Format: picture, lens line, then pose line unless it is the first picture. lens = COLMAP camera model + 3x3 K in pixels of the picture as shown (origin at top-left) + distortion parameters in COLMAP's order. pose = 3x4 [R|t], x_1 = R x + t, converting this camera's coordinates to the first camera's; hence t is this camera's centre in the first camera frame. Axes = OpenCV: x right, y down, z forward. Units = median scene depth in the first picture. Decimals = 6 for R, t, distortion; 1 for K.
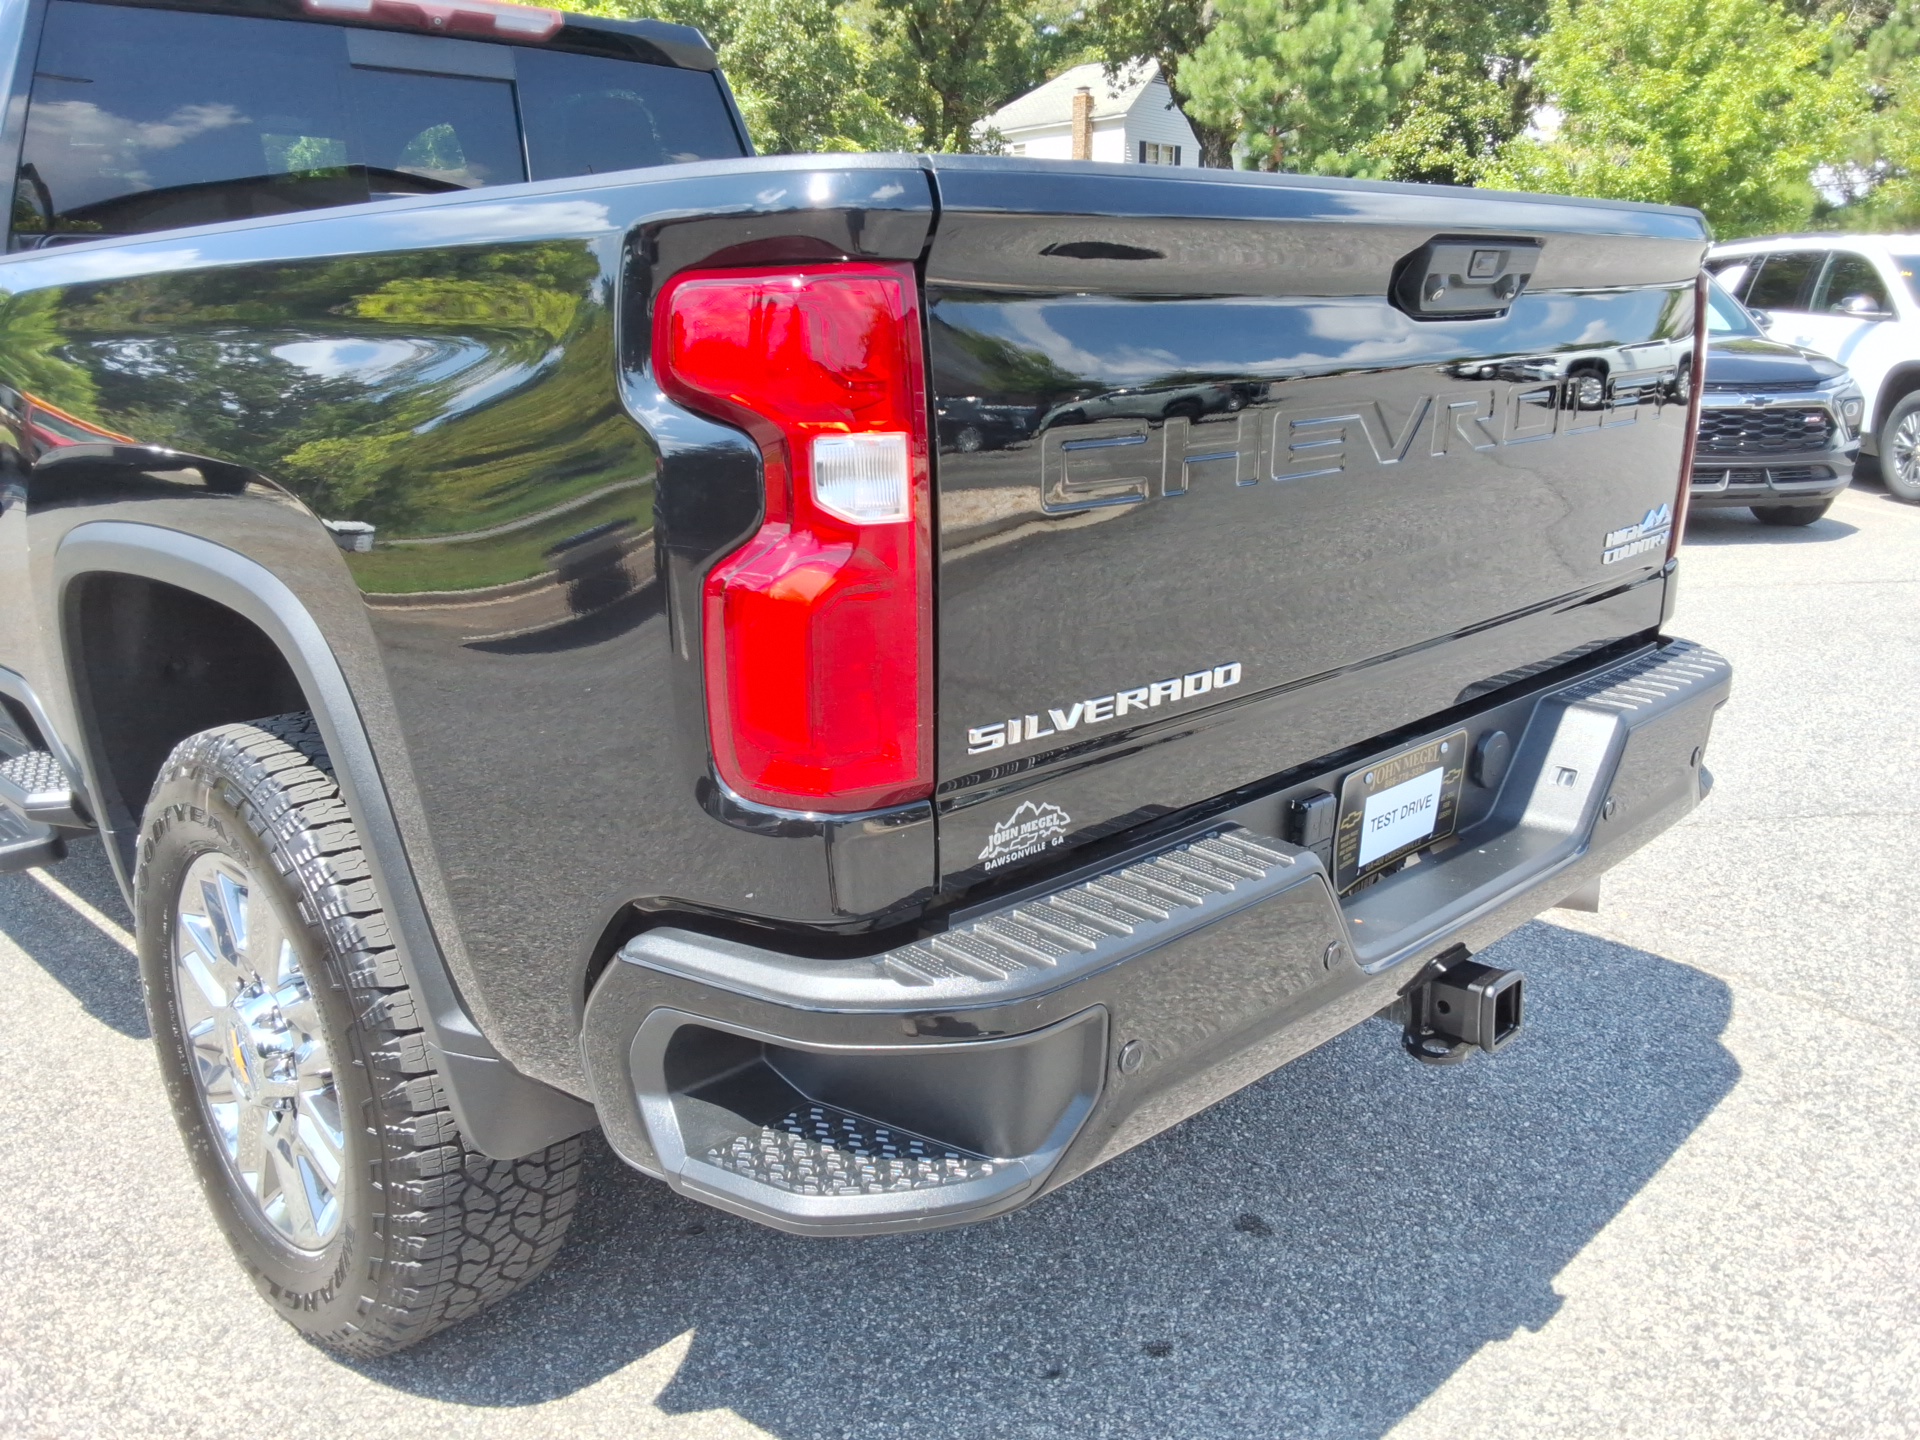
lens RADIAL K [[1545.5, 0, 974.2], [0, 1545.5, 708.0], [0, 0, 1]] dist [0.100297, -0.155934]
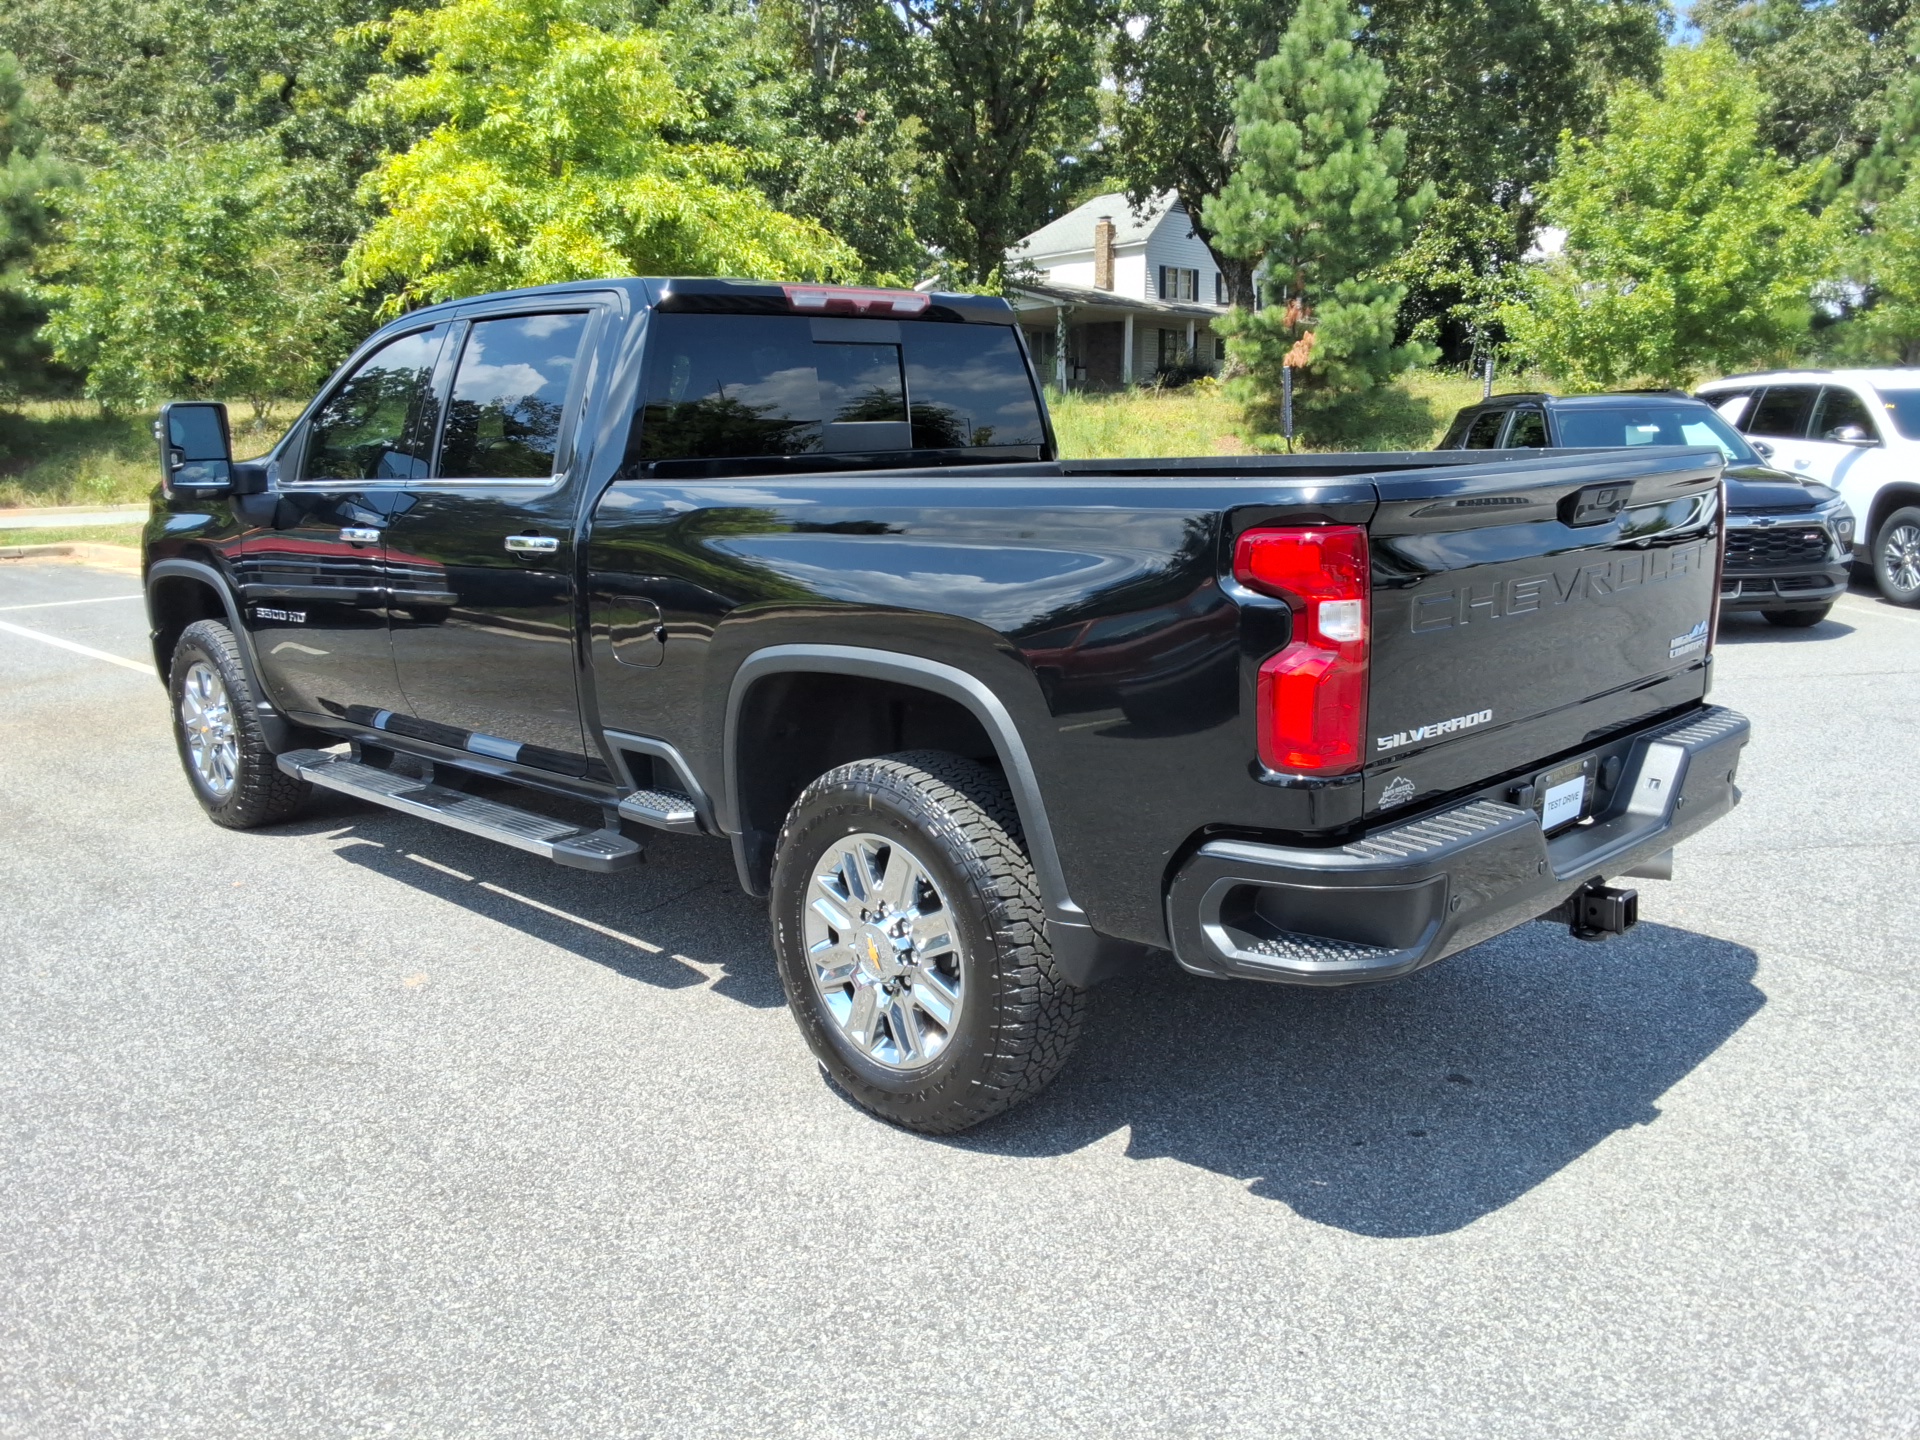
lens RADIAL K [[1545.5, 0, 974.2], [0, 1545.5, 708.0], [0, 0, 1]] dist [0.100297, -0.155934]
pose [[0.999902, -0.010295, -0.009460, -0.068071], [0.009636, 0.997687, -0.067294, 0.014061], [0.010131, 0.067197, 0.997688, -0.140478]]
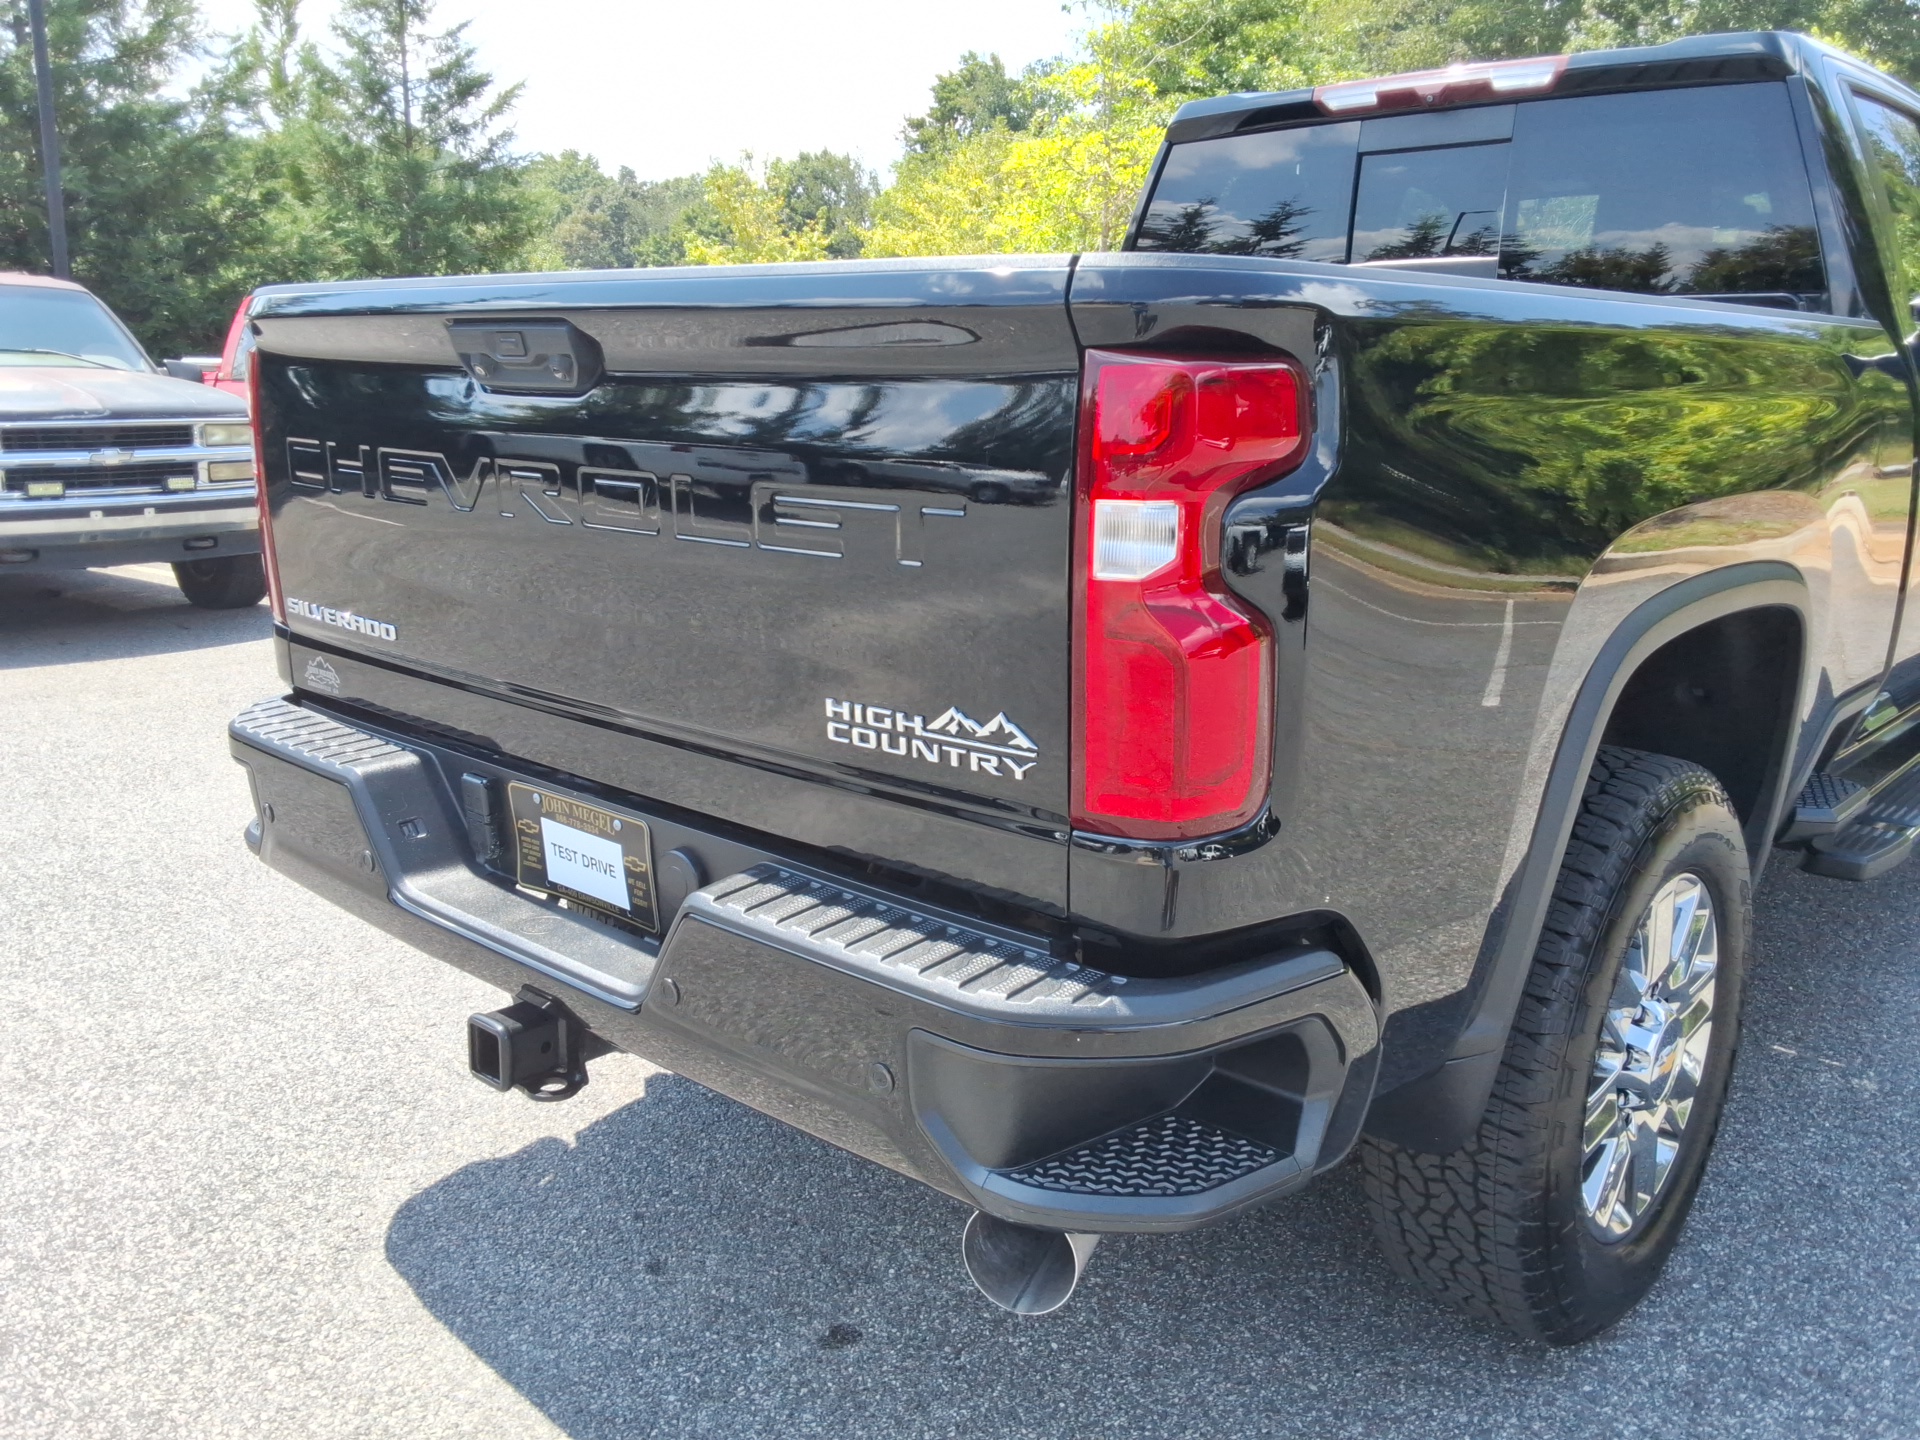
lens RADIAL K [[1533.6, 0, 980.1], [0, 1533.6, 712.8], [0, 0, 1]] dist [0.106461, -0.156018]
pose [[0.043498, 0.238790, -0.970097, 0.236161], [-0.253495, 0.941876, 0.220477, -0.059951], [0.966358, 0.236324, 0.101502, 0.210132]]
